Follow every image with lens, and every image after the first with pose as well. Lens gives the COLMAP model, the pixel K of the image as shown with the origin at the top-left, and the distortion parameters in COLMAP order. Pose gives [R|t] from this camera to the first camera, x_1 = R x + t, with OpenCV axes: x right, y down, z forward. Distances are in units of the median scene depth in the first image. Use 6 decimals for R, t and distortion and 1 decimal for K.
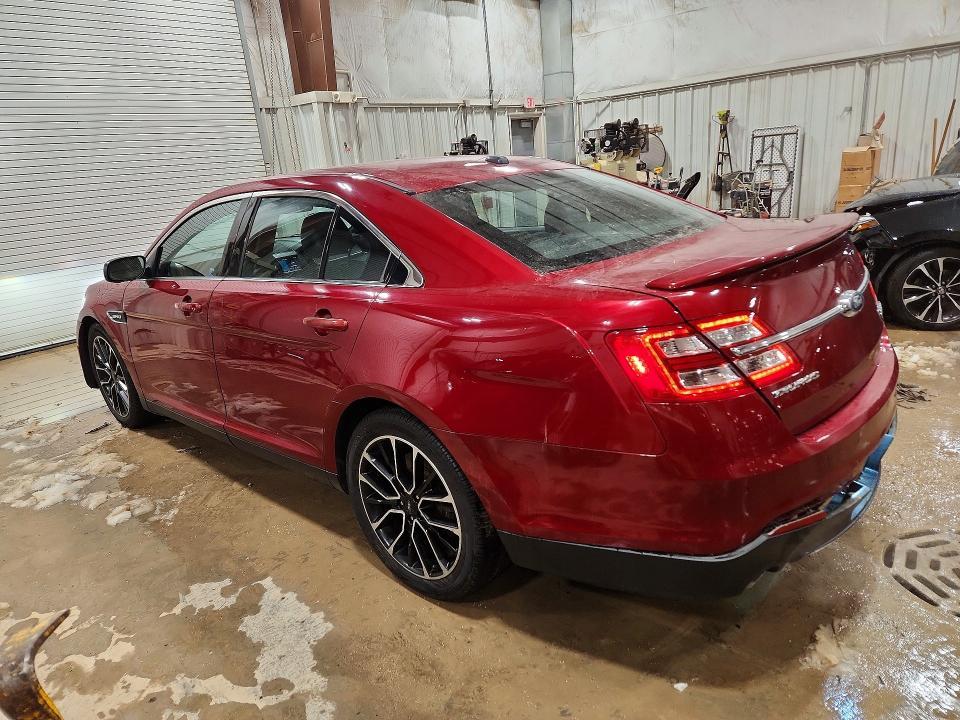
lens RADIAL K [[636.4, 0, 477.0], [0, 636.4, 364.0], [0, 0, 1]] dist [0.016228, 0.000641]
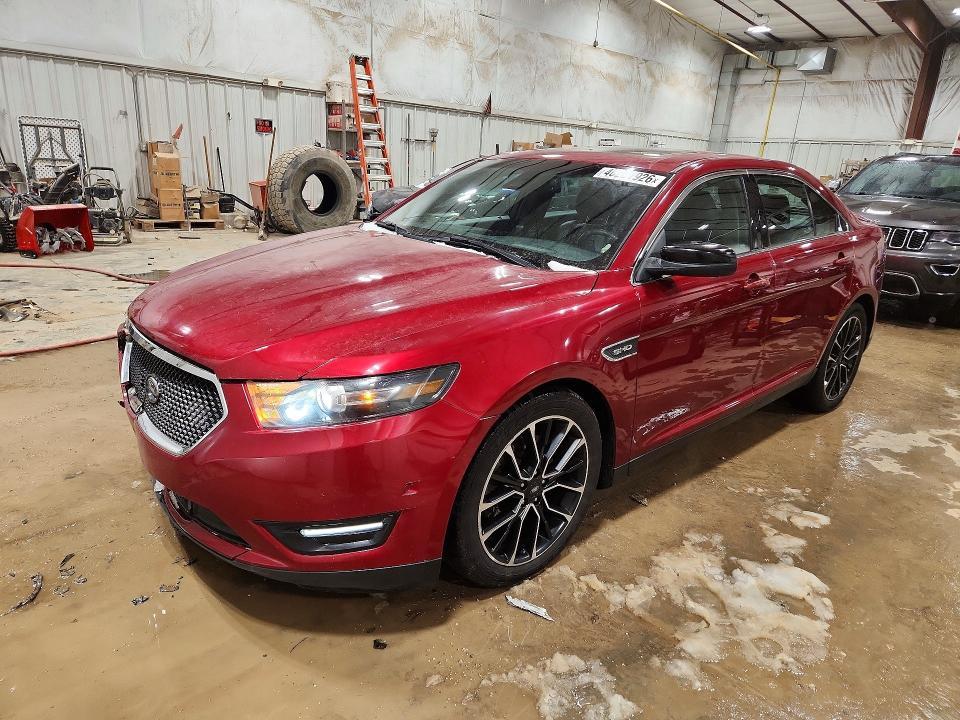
lens RADIAL K [[636.4, 0, 476.4], [0, 636.4, 357.0], [0, 0, 1]] dist [0.016228, 0.000641]
pose [[0.097205, -0.216317, 0.971472, -0.448870], [0.240507, 0.952272, 0.187977, -0.084249], [-0.965768, 0.215374, 0.144591, 0.397440]]
